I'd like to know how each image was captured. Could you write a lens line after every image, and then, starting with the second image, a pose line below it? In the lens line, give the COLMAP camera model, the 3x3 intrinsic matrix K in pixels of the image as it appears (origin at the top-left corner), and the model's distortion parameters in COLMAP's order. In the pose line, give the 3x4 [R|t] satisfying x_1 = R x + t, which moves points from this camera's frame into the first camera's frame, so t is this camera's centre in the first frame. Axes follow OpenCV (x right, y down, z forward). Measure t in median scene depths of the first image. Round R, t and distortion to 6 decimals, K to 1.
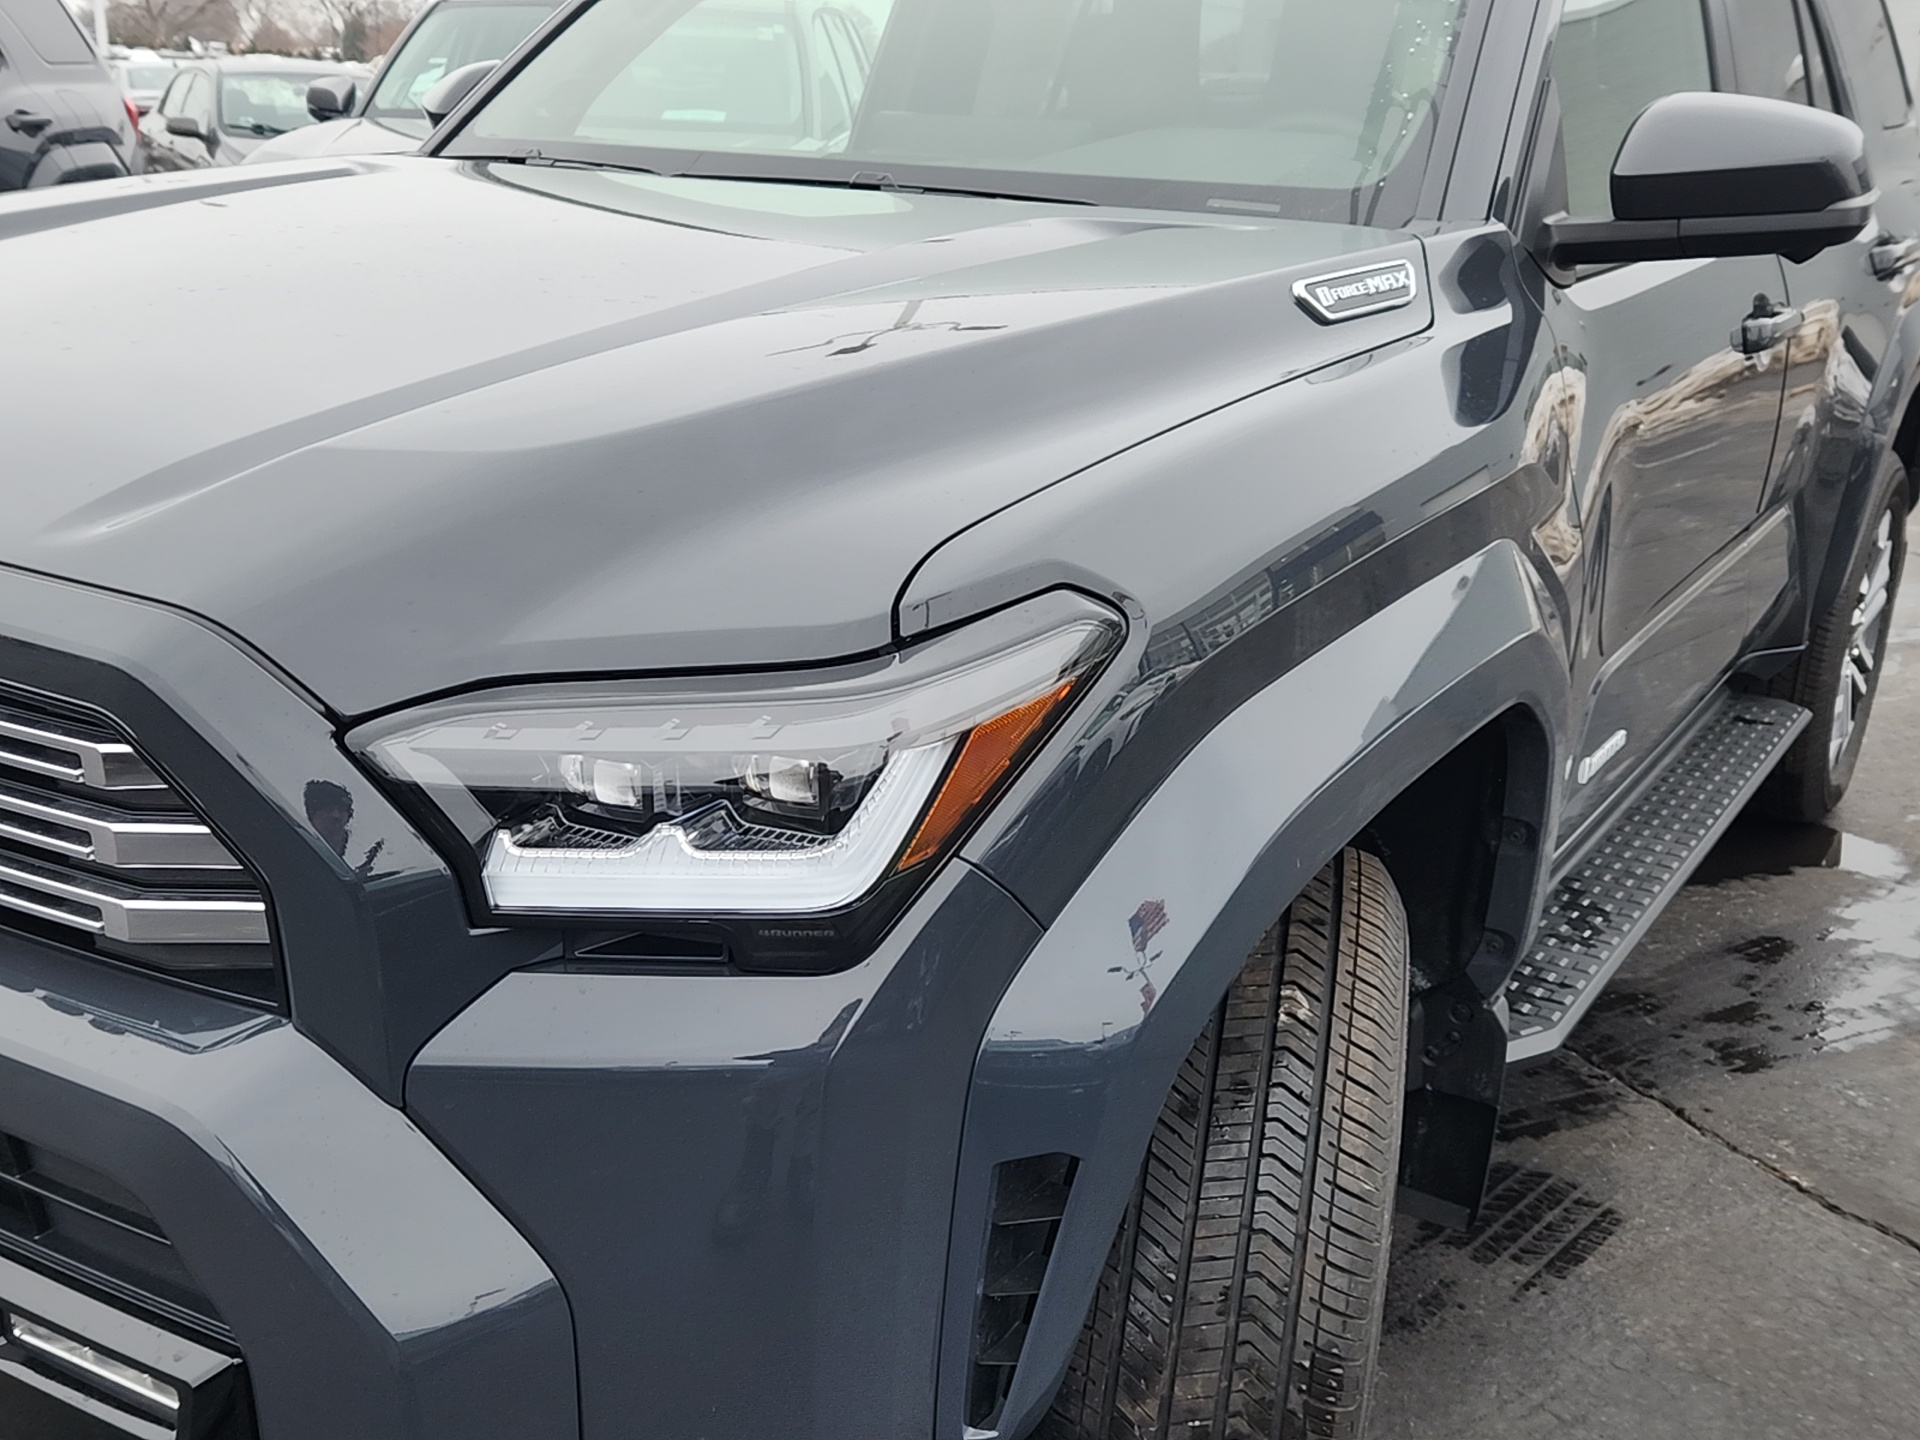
lens RADIAL K [[2078.6, 0, 938.0], [0, 2078.6, 785.9], [0, 0, 1]] dist [0.067751, -0.051347]
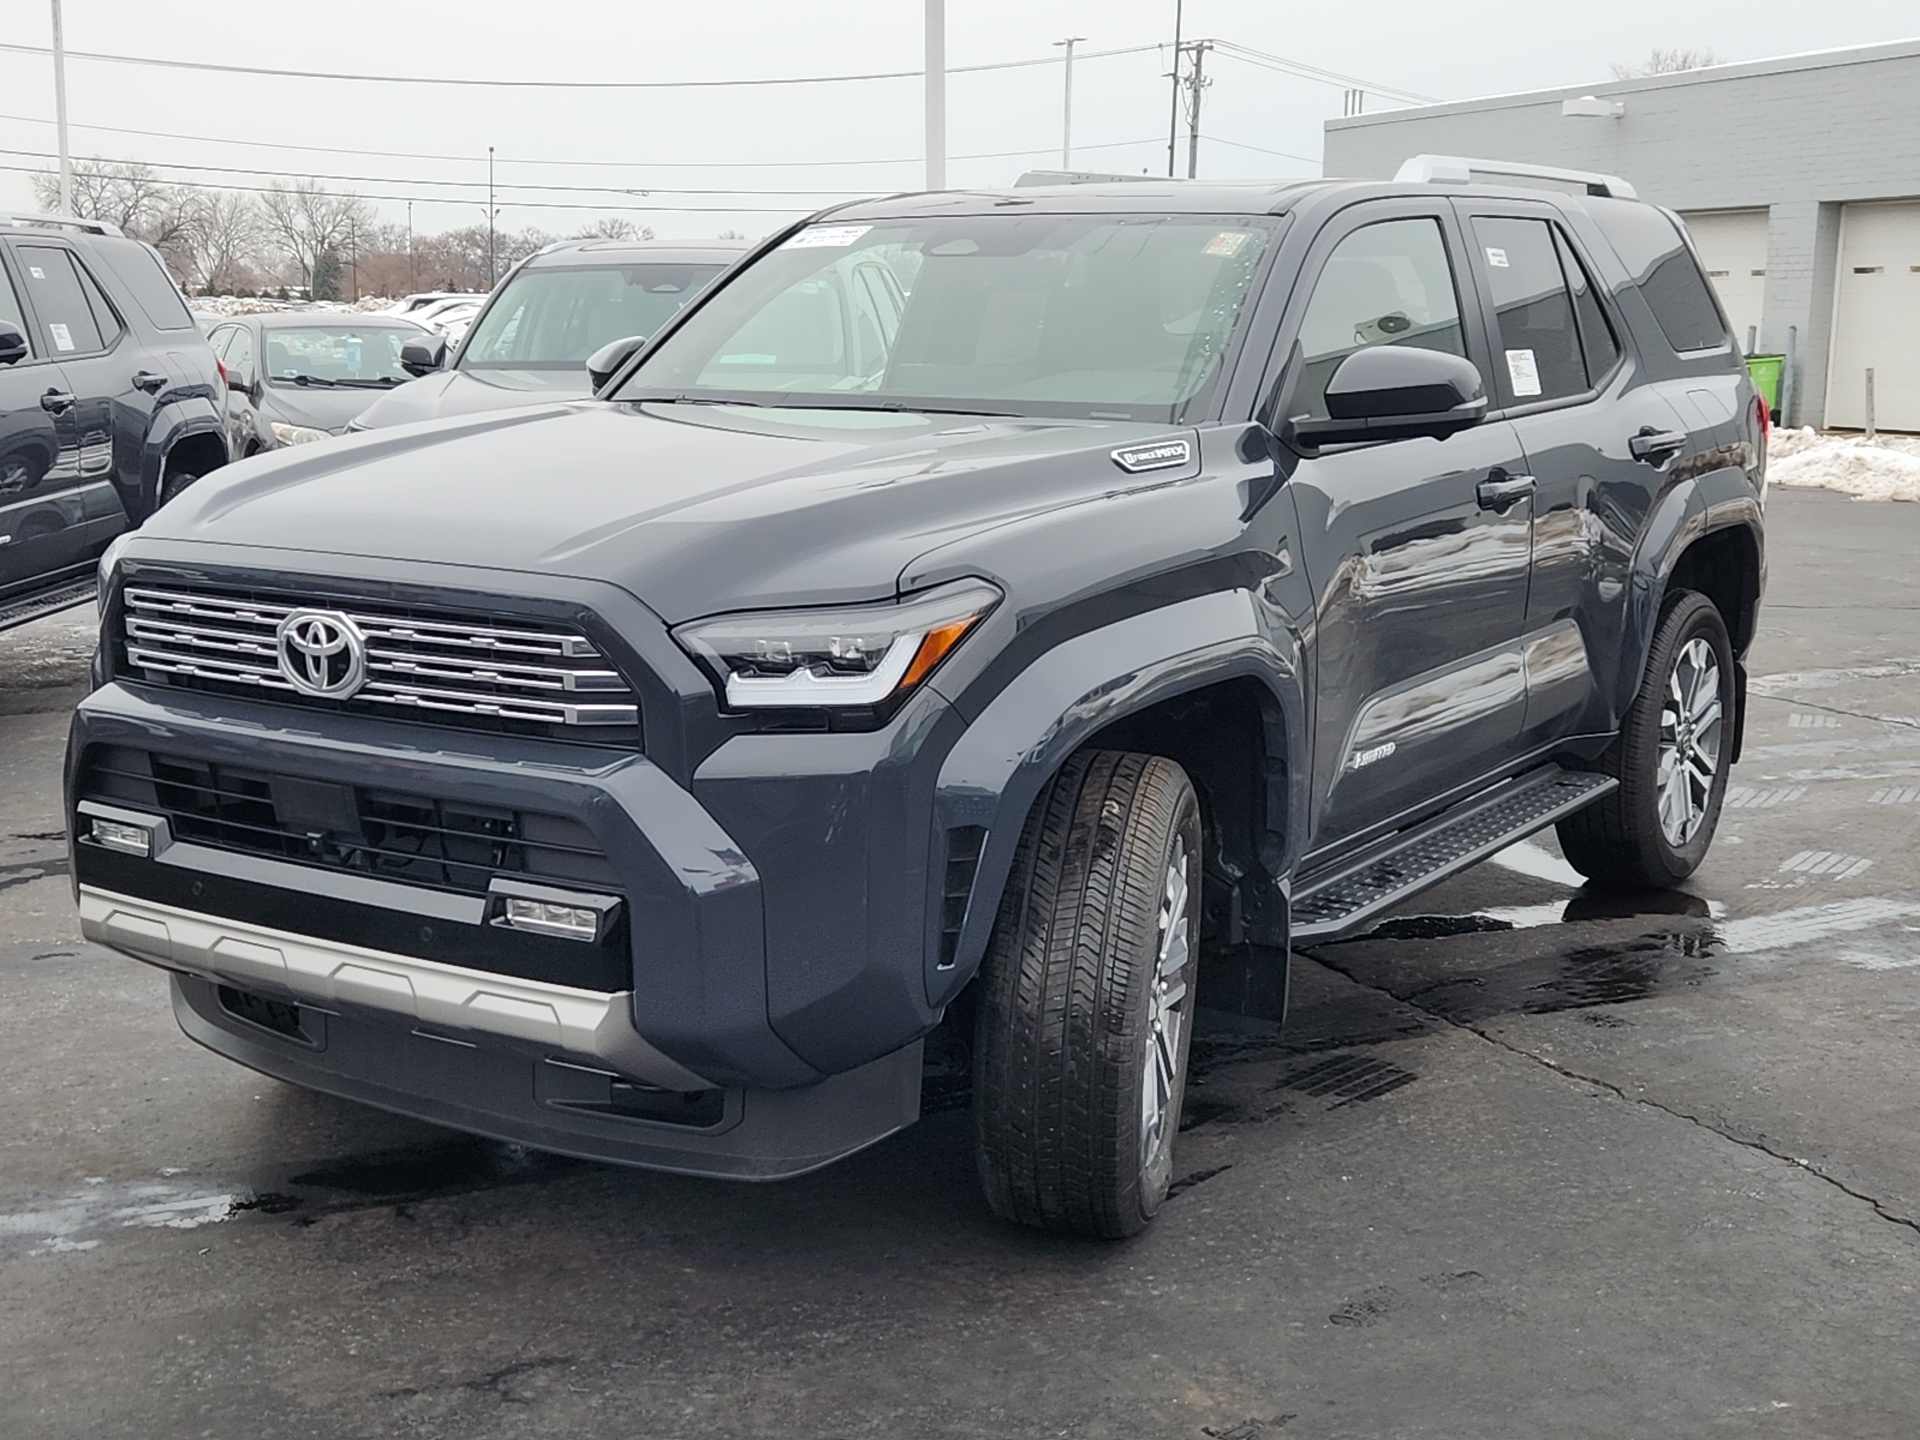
lens RADIAL K [[2627.0, 0, 960.0], [0, 2627.0, 720.0], [0, 0, 1]] dist [0.031063, 0.007853]
pose [[0.999530, -0.024323, -0.018641, 0.059159], [0.020931, 0.986168, -0.164421, 0.325627], [0.022382, 0.163954, 0.986214, -1.103351]]
